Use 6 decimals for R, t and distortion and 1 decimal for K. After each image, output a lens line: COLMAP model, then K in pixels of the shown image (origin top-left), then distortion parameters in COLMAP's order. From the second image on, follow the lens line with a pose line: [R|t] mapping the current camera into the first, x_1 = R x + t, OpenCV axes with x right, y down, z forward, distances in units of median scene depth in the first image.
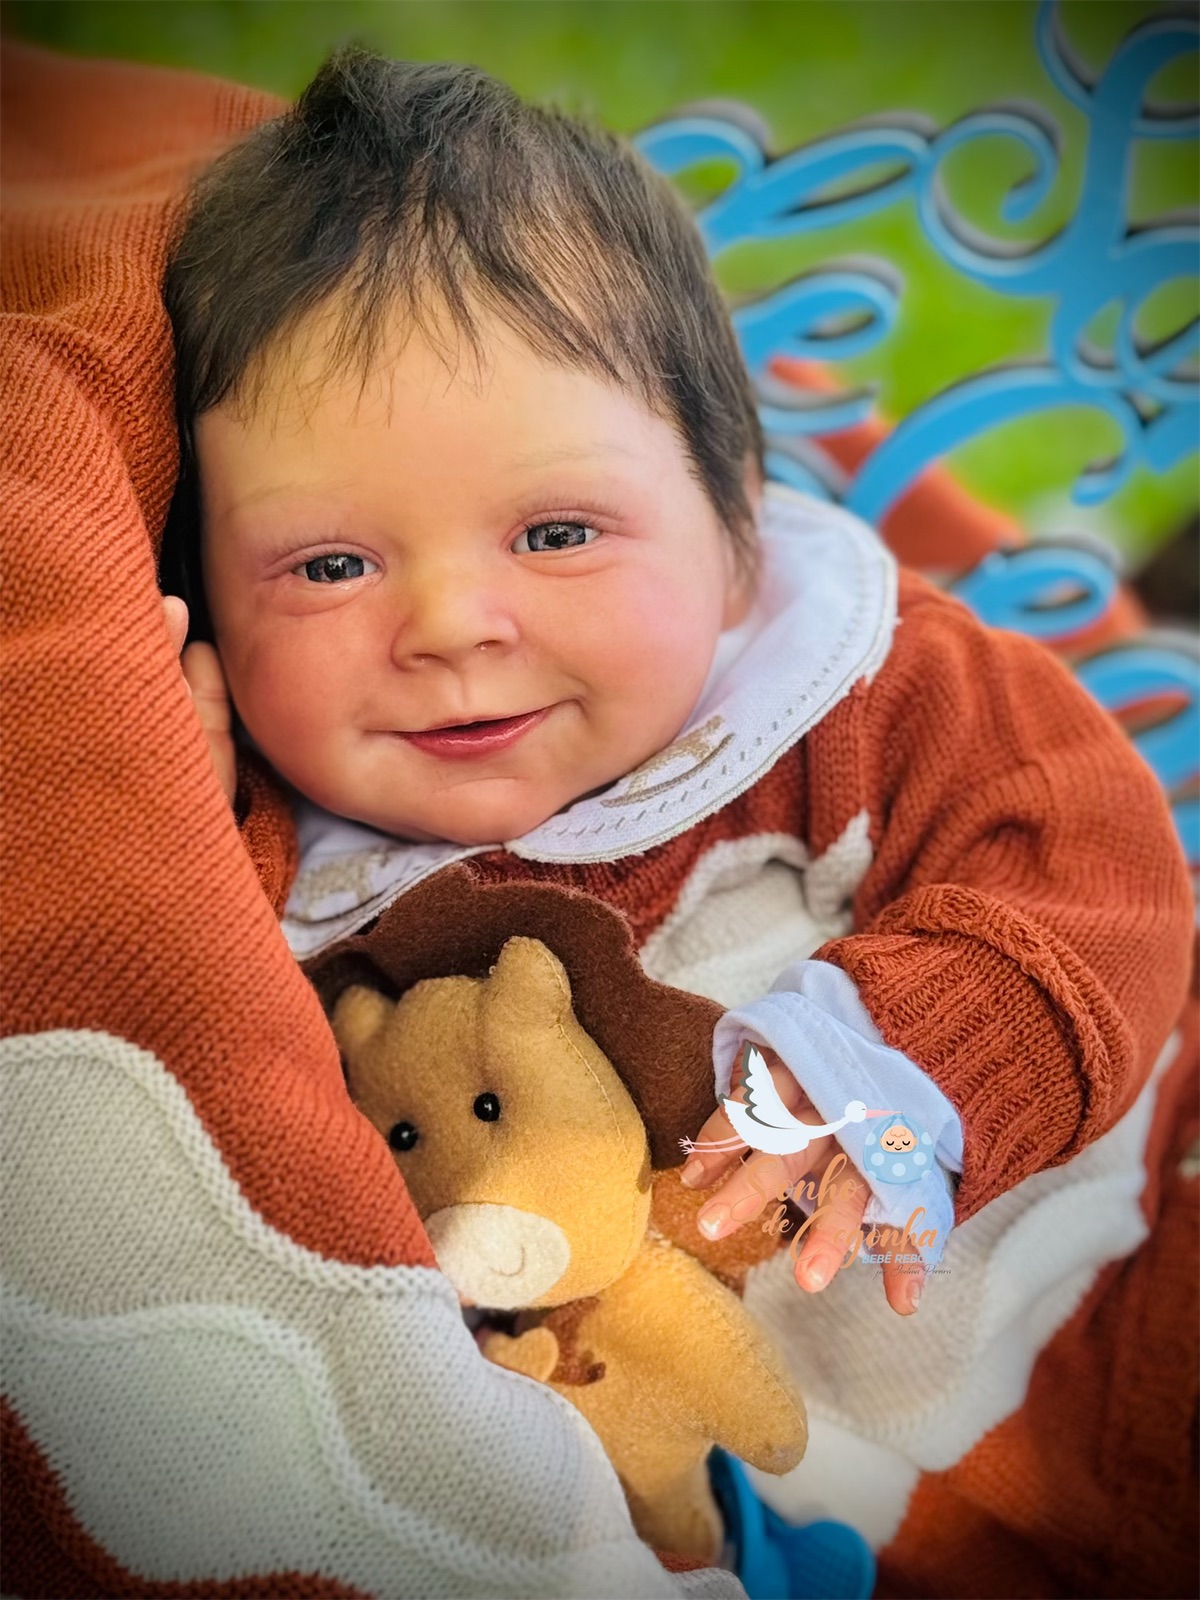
lens RADIAL K [[3910.7, 0, 596.8], [0, 3910.7, 803.8], [0, 0, 1]] dist [0.036837, 0.000000]
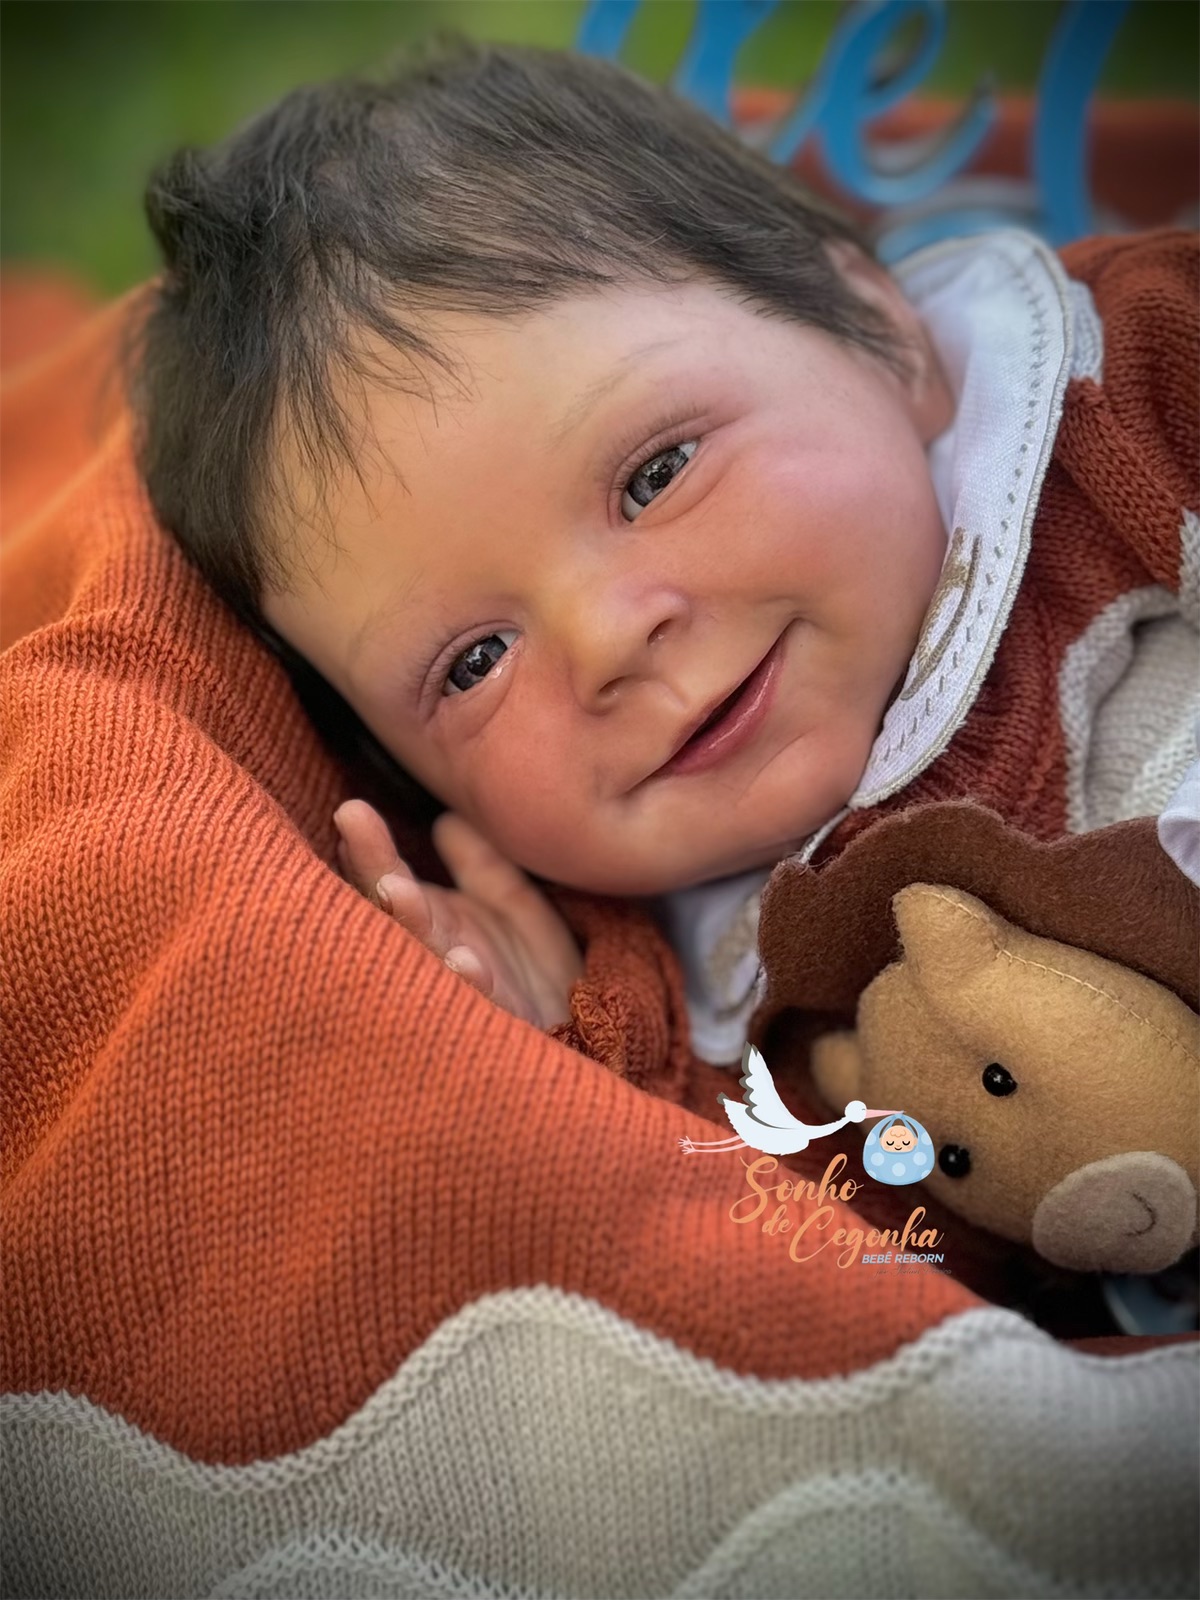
lens RADIAL K [[3910.7, 0, 599.0], [0, 3910.7, 797.7], [0, 0, 1]] dist [0.036837, 0.000000]
pose [[0.778689, -0.583582, -0.230379, 0.134378], [0.579402, 0.809742, -0.092790, 0.058482], [0.240698, -0.061227, 0.968667, 0.188253]]
